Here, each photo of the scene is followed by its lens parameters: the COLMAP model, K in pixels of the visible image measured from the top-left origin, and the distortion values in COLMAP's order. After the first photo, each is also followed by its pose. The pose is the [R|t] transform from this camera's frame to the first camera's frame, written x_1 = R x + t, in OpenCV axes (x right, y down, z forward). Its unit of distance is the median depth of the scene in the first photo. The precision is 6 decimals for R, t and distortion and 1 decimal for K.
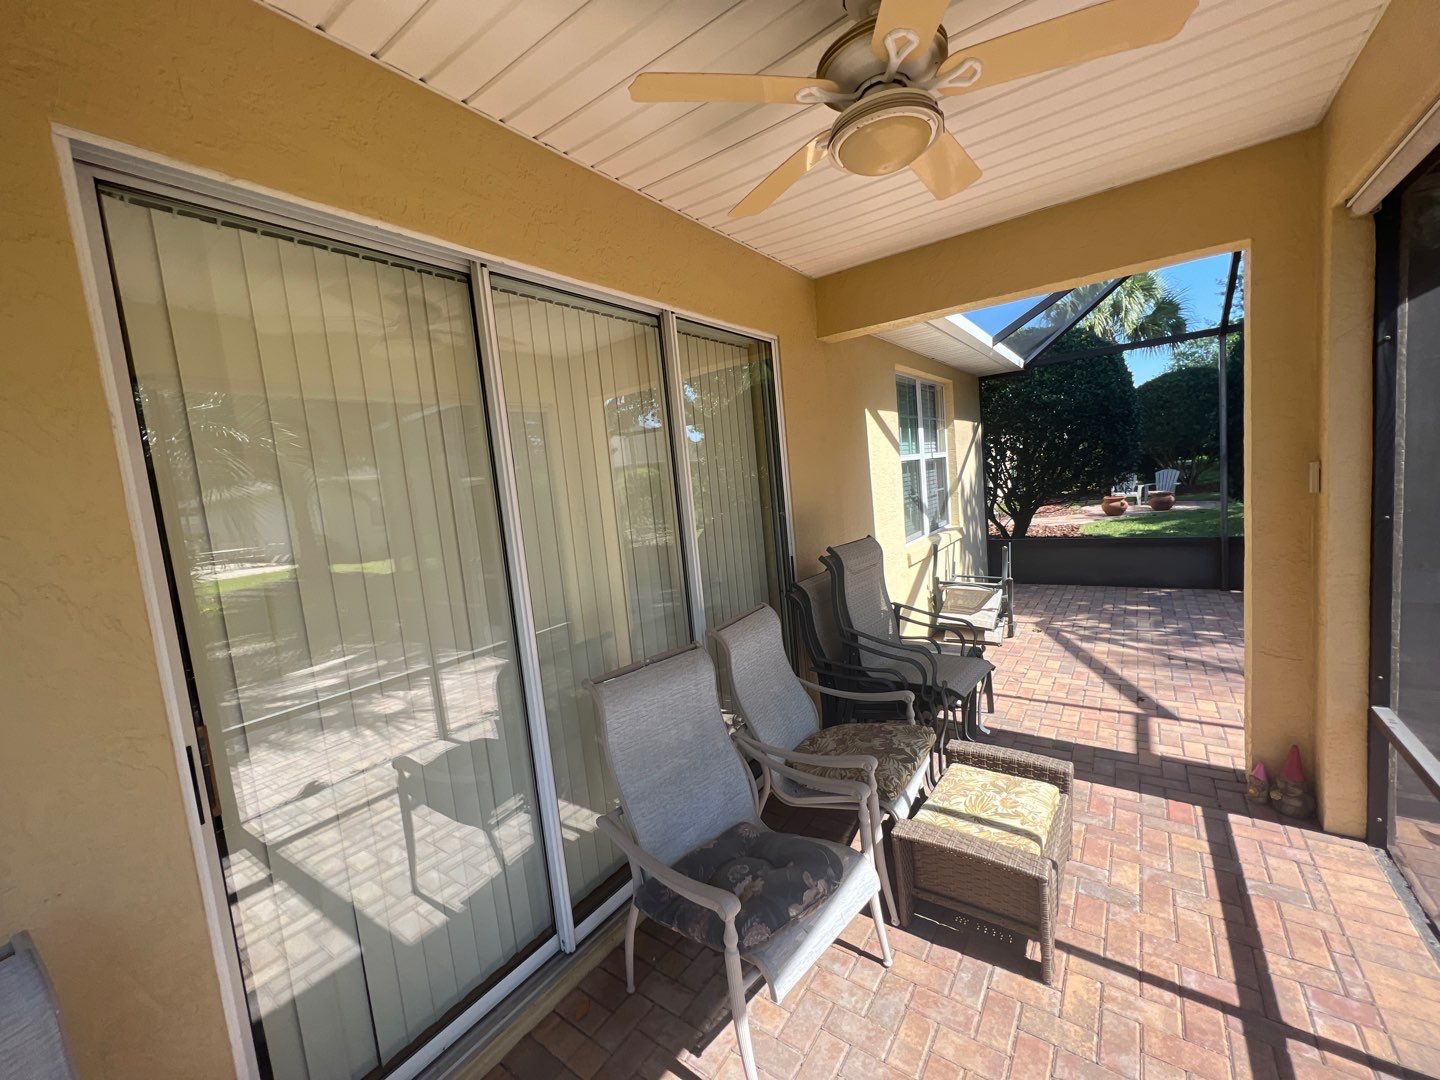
lens RADIAL K [[577.9, 0, 720.0], [0, 577.9, 540.0], [0, 0, 1]] dist [0.000637, 0.000000]
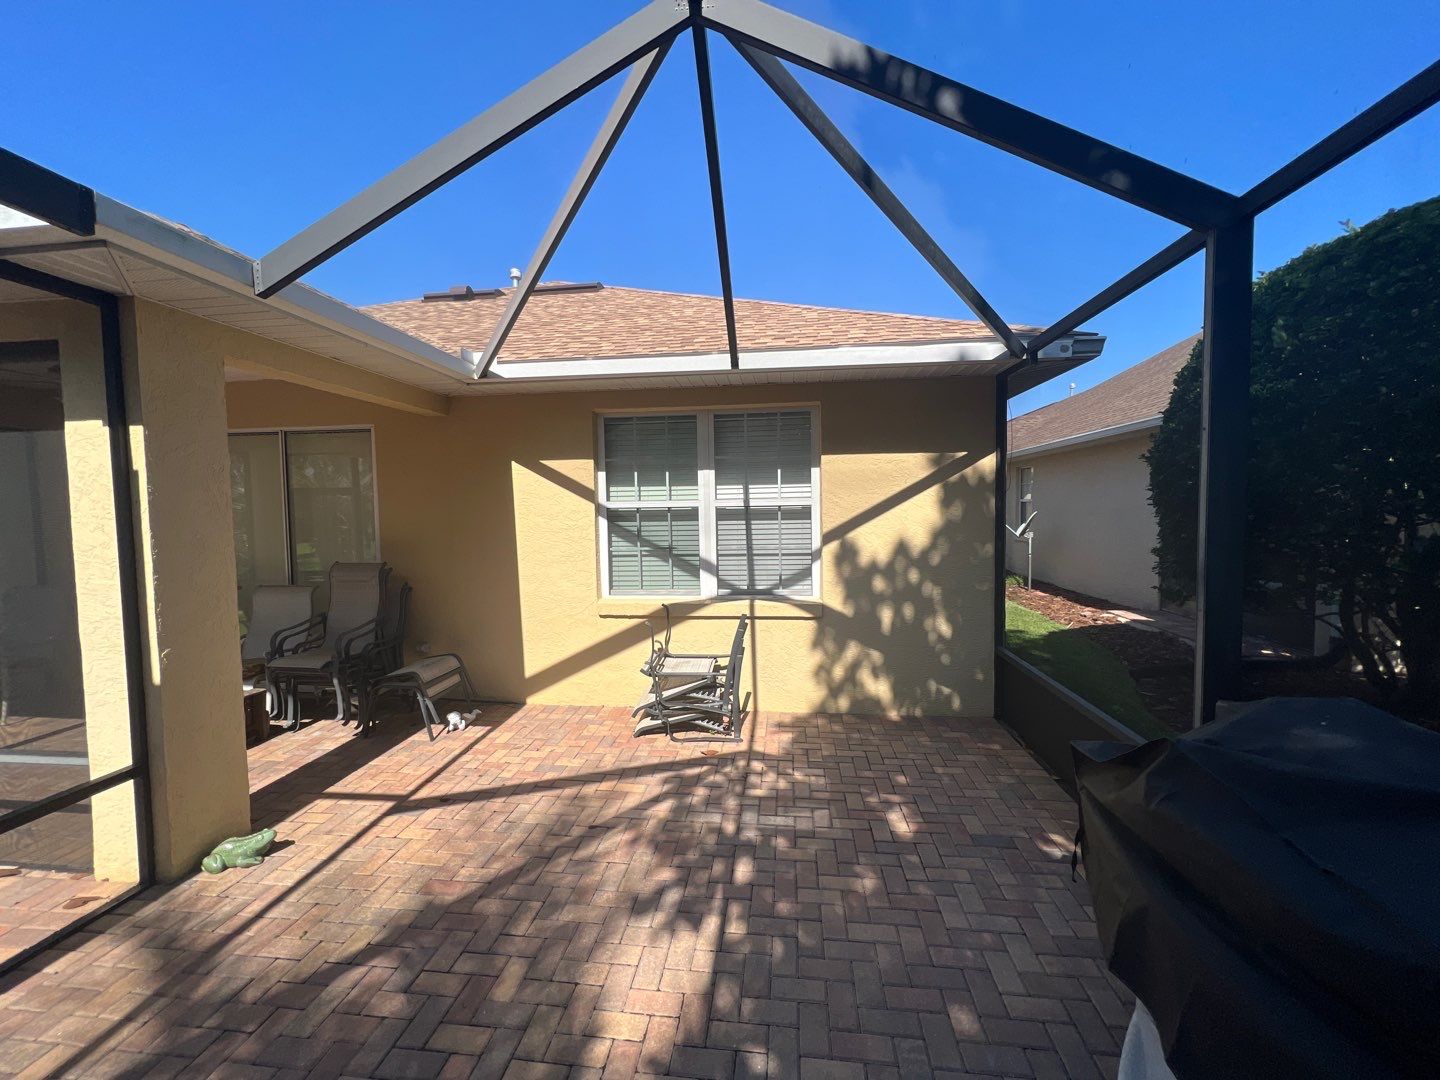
lens RADIAL K [[577.9, 0, 720.0], [0, 577.9, 540.0], [0, 0, 1]] dist [0.000637, 0.000000]
pose [[0.480491, 0.133389, -0.866796, 1.323687], [-0.120742, 0.989015, 0.085266, -0.199913], [0.868648, 0.063689, 0.491319, 0.723132]]
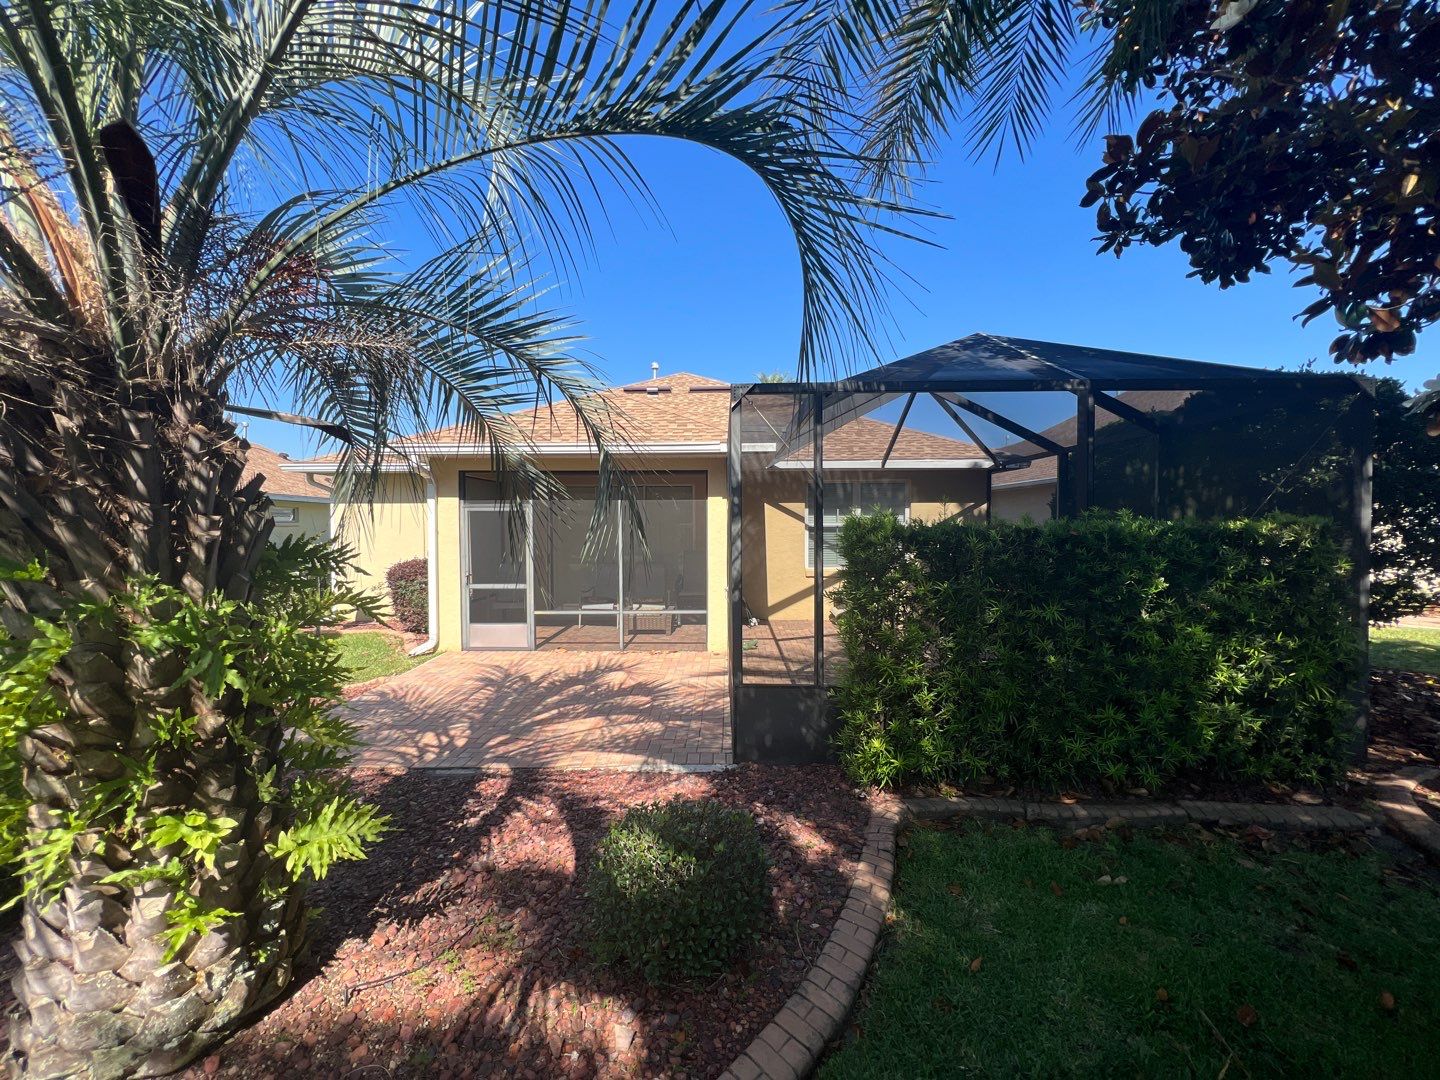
lens RADIAL K [[577.9, 0, 720.0], [0, 577.9, 540.0], [0, 0, 1]] dist [0.000637, 0.000000]
pose [[0.559662, 0.089210, -0.823906, 1.944255], [-0.131699, 0.991129, 0.017856, -0.083833], [0.818190, 0.098514, 0.566446, -0.462865]]
